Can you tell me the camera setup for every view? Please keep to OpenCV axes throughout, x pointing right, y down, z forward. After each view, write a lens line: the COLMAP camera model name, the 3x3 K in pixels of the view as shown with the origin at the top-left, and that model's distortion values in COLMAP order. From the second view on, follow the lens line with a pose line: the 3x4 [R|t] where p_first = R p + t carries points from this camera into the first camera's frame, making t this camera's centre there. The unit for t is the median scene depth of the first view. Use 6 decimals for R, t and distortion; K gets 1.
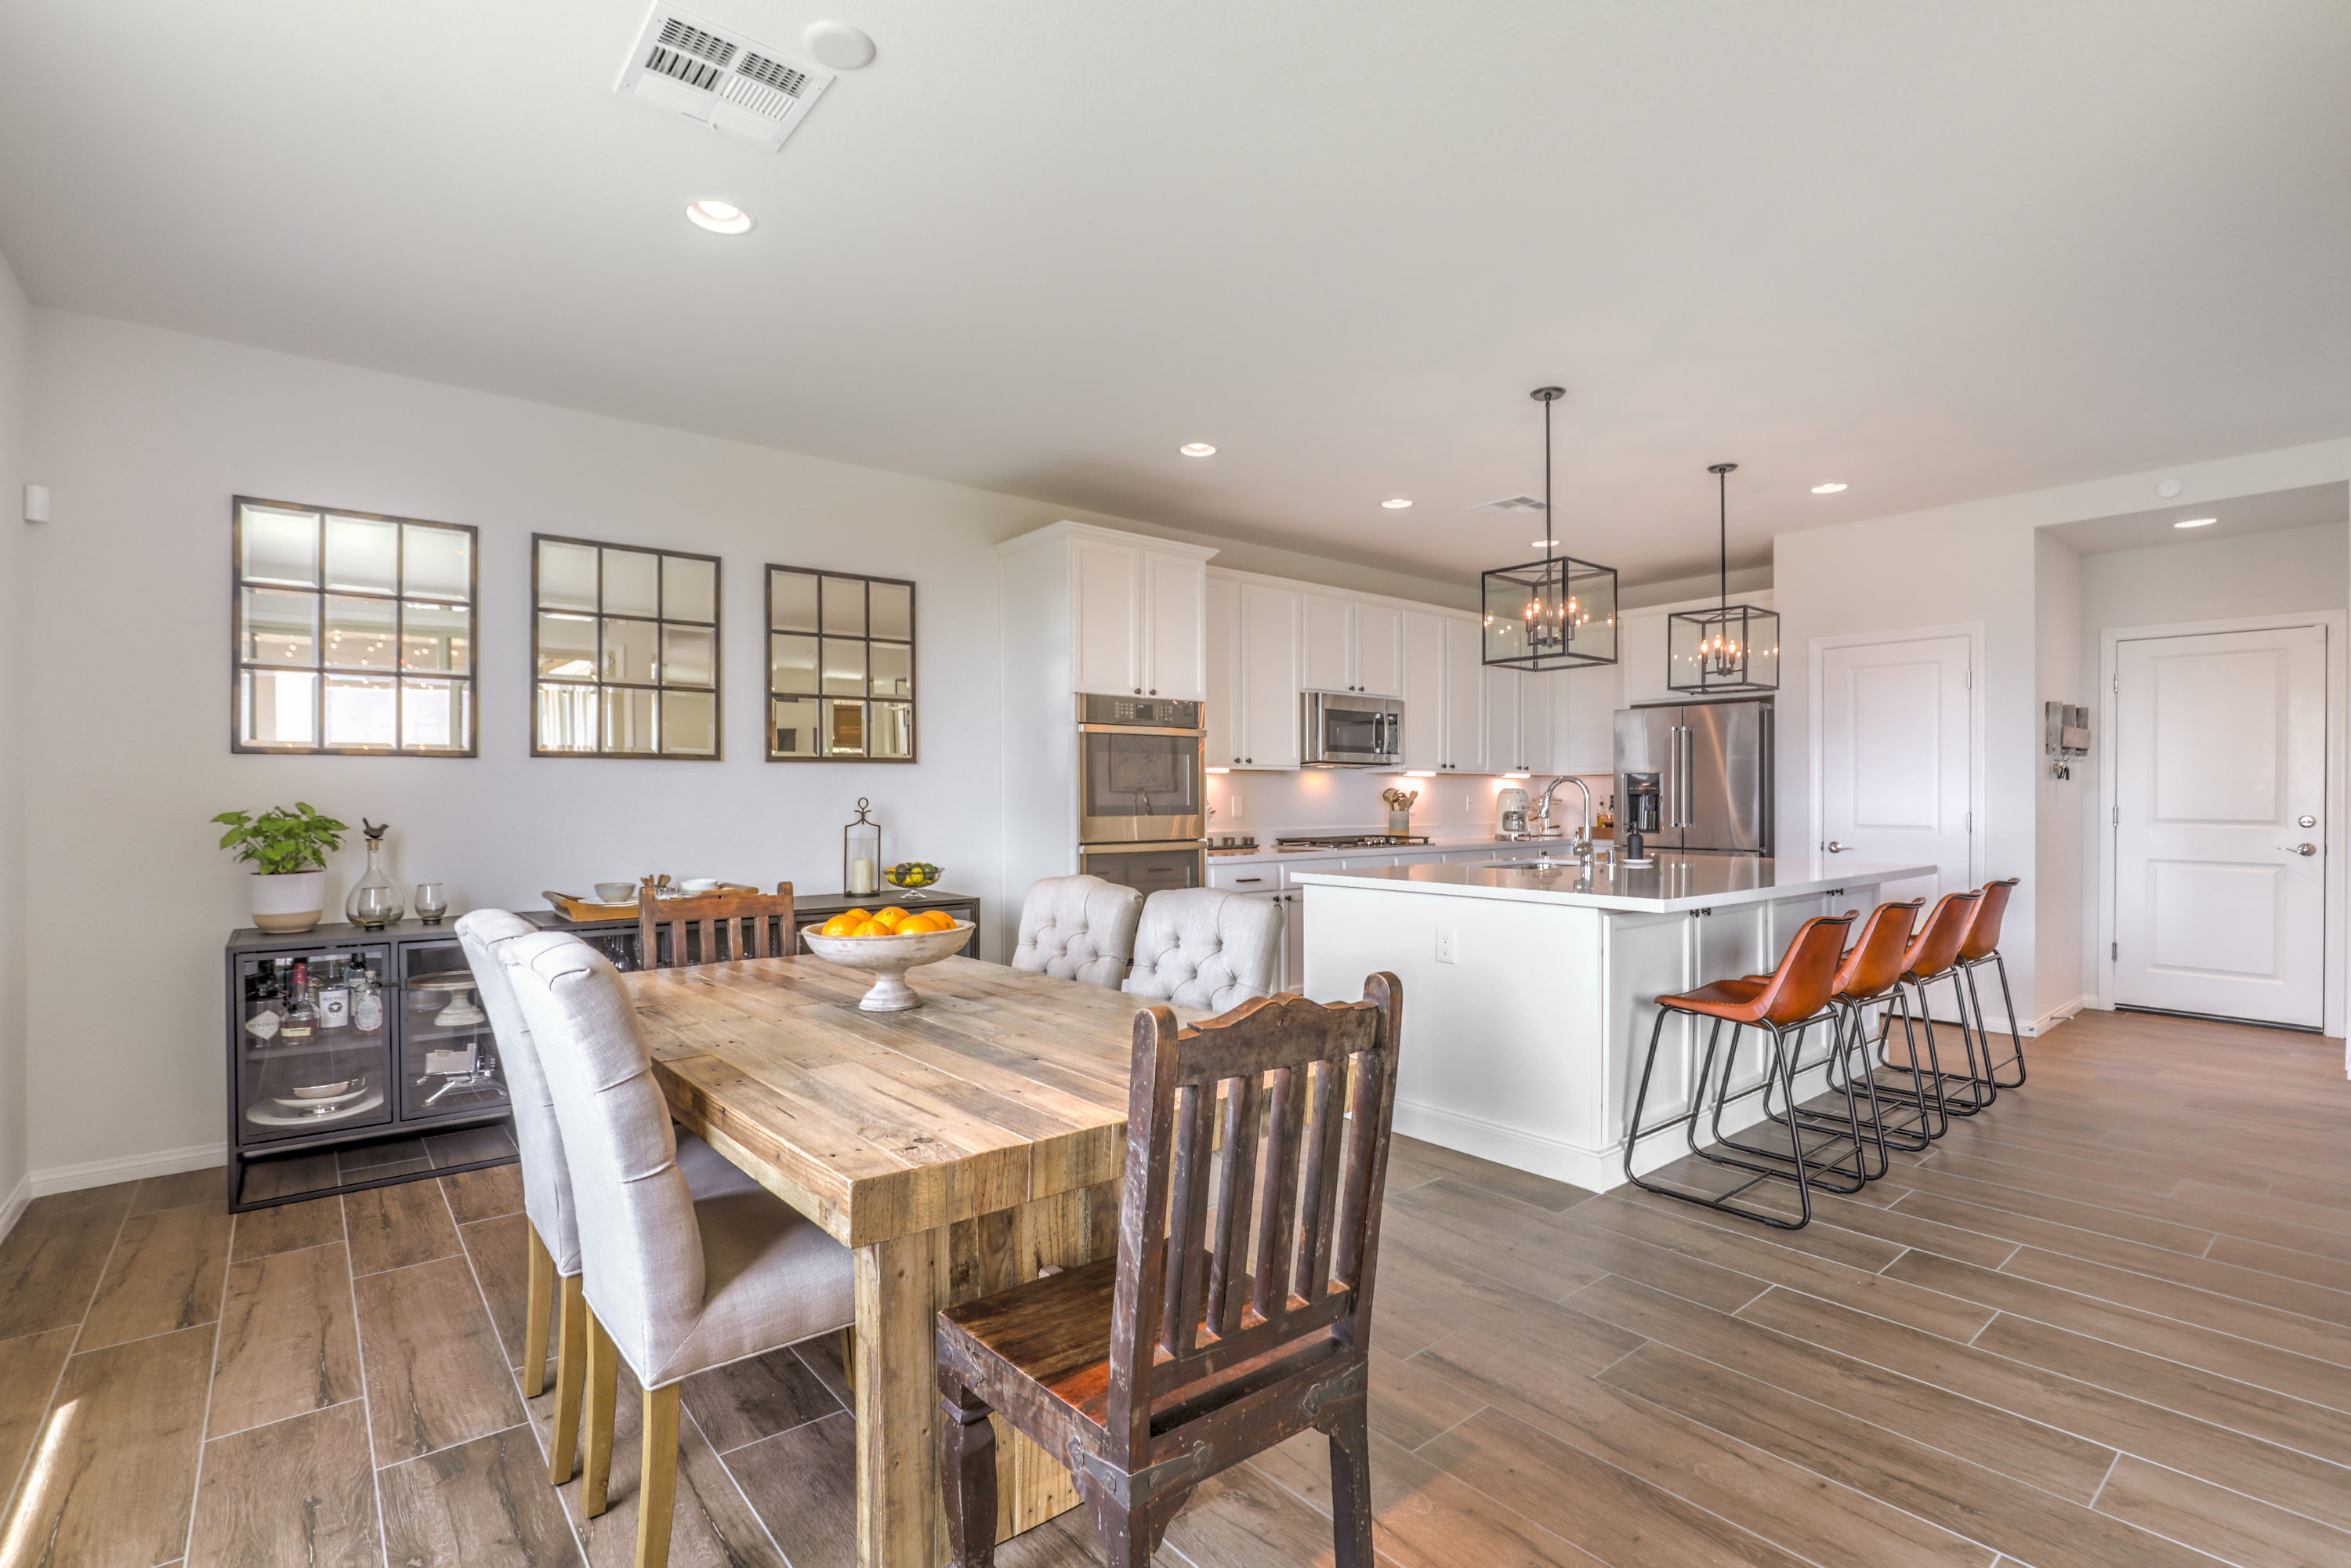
lens RADIAL K [[1098.4, 0, 1177.0], [0, 1098.4, 794.0], [0, 0, 1]] dist [-0.033328, 0.012749]
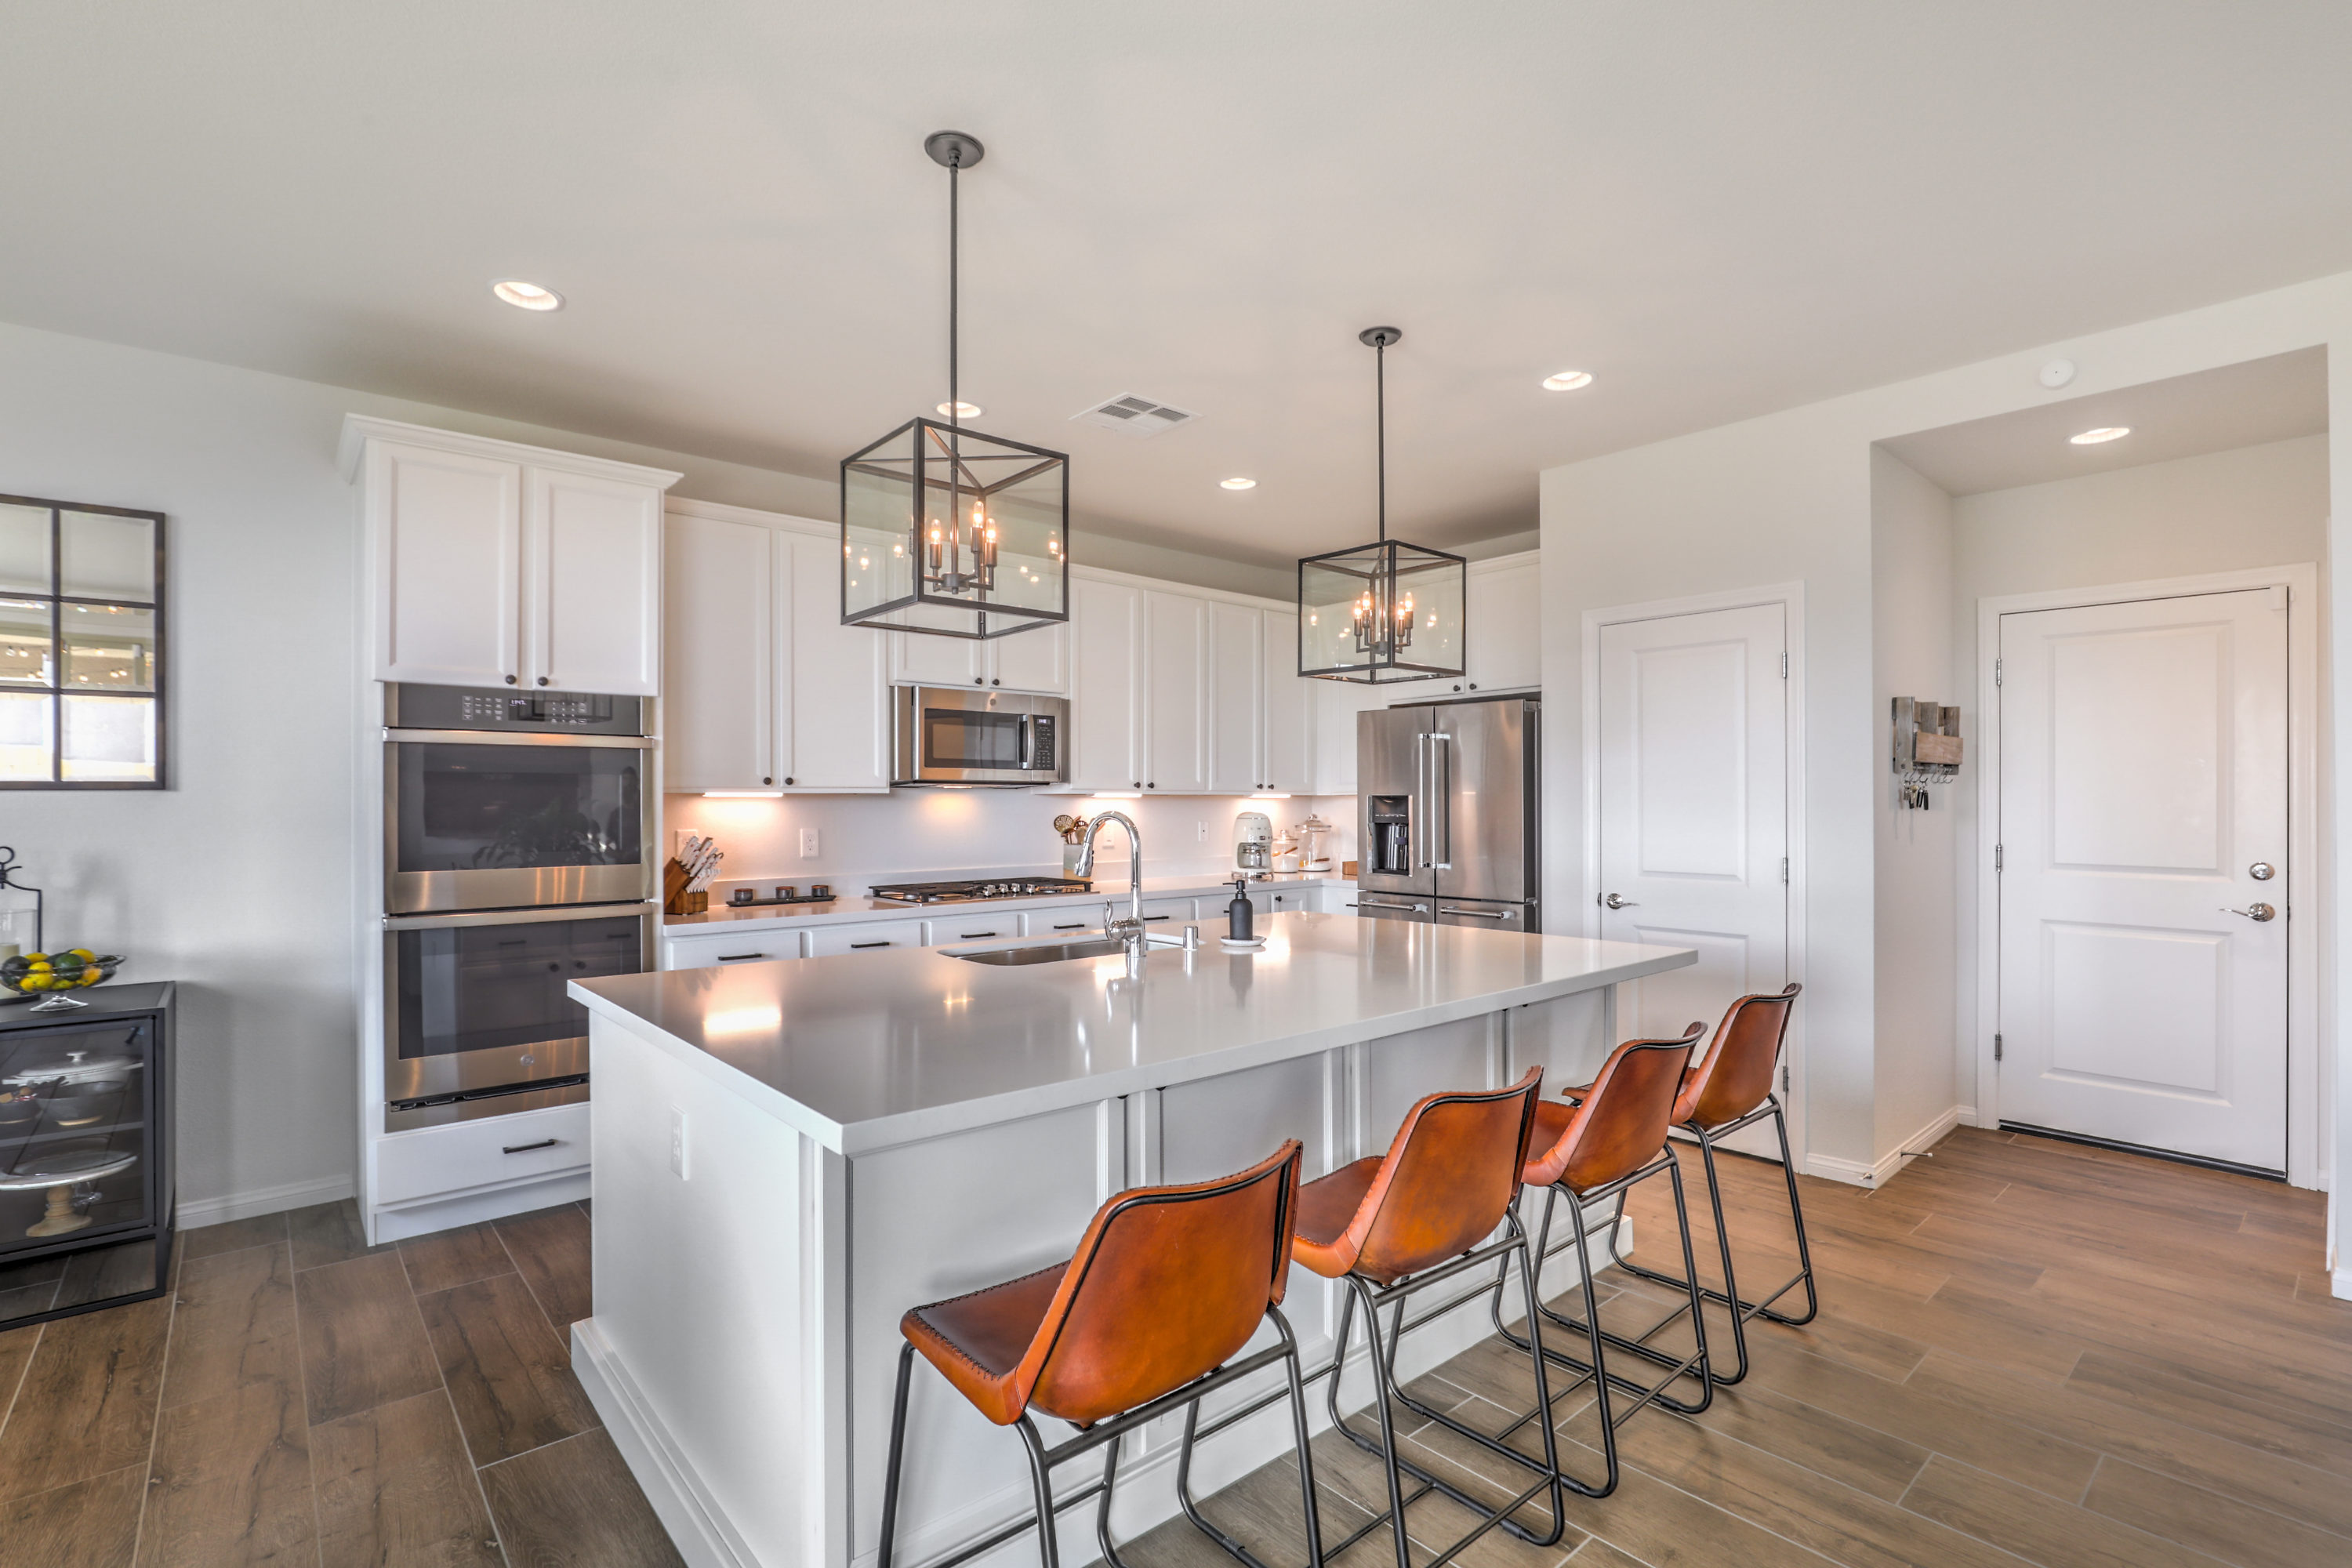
lens RADIAL K [[1078.8, 0, 1182.2], [0, 1078.8, 793.5], [0, 0, 1]] dist [-0.026125, 0.009074]
pose [[0.999716, -0.000155, 0.023848, 0.333665], [0.000329, 0.999974, -0.007272, -0.018893], [-0.023846, 0.007278, 0.999689, 0.327688]]
